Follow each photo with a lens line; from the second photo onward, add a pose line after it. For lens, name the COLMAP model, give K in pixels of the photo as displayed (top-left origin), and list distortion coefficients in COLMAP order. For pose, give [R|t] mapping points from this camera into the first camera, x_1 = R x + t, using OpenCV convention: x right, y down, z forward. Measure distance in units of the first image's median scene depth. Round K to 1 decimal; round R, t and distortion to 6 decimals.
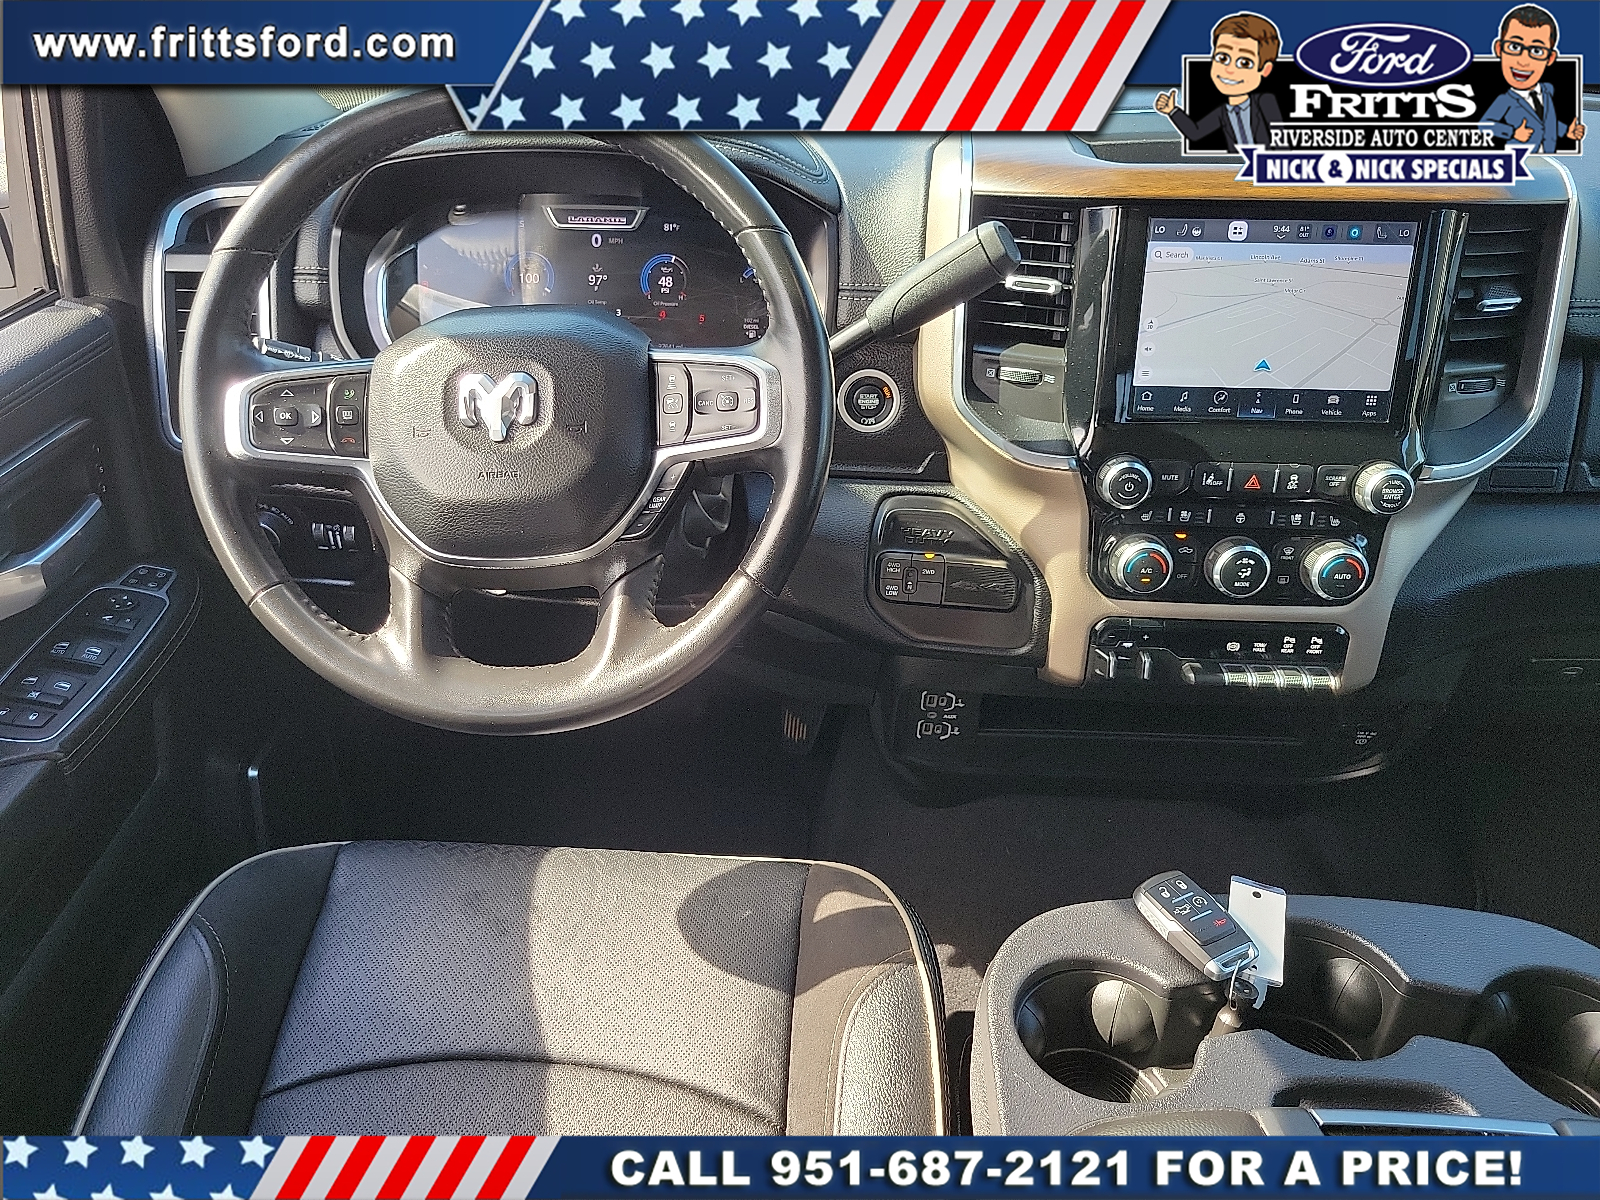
lens RADIAL K [[1186.7, 0, 775.2], [0, 1186.7, 598.9], [0, 0, 1]] dist [0.031613, 0.000374]
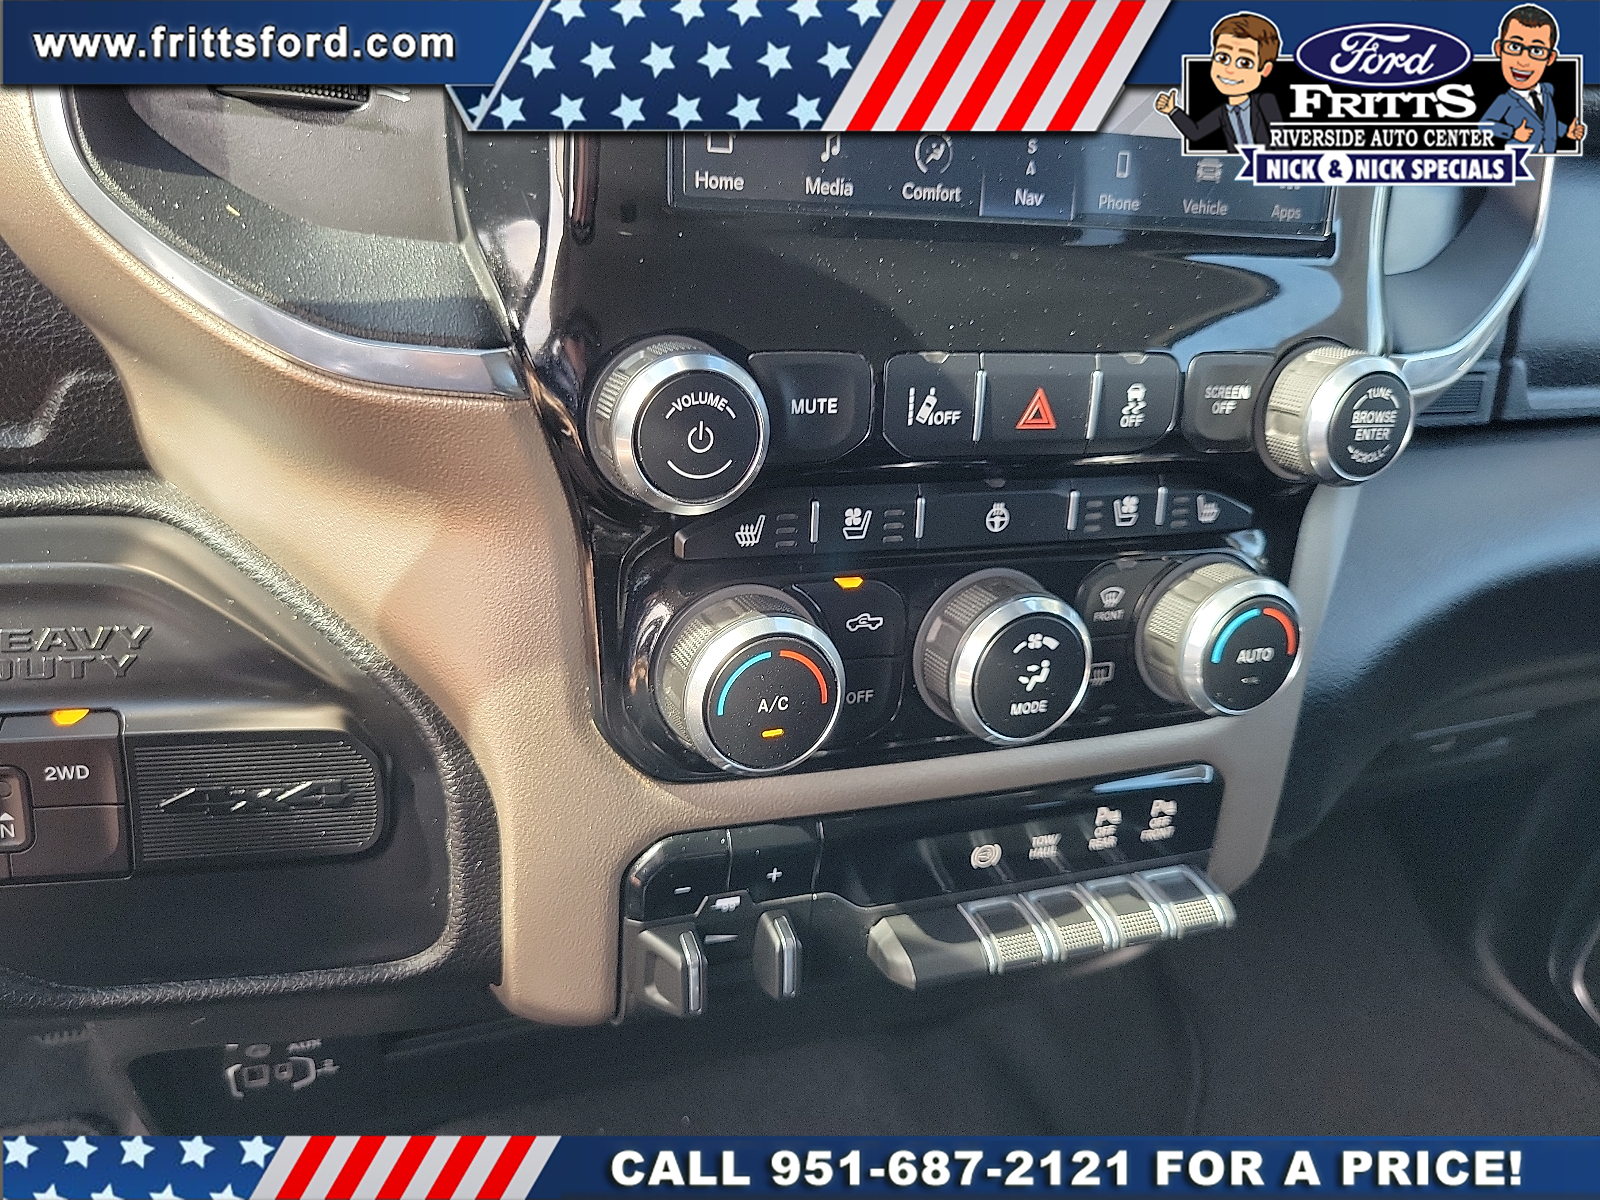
lens RADIAL K [[1186.7, 0, 775.2], [0, 1186.7, 598.9], [0, 0, 1]] dist [0.031613, 0.000374]
pose [[0.918101, -0.096777, 0.384350, 0.191553], [0.101849, 0.994774, 0.007192, -0.053050], [-0.383037, 0.032543, 0.923160, 0.698911]]
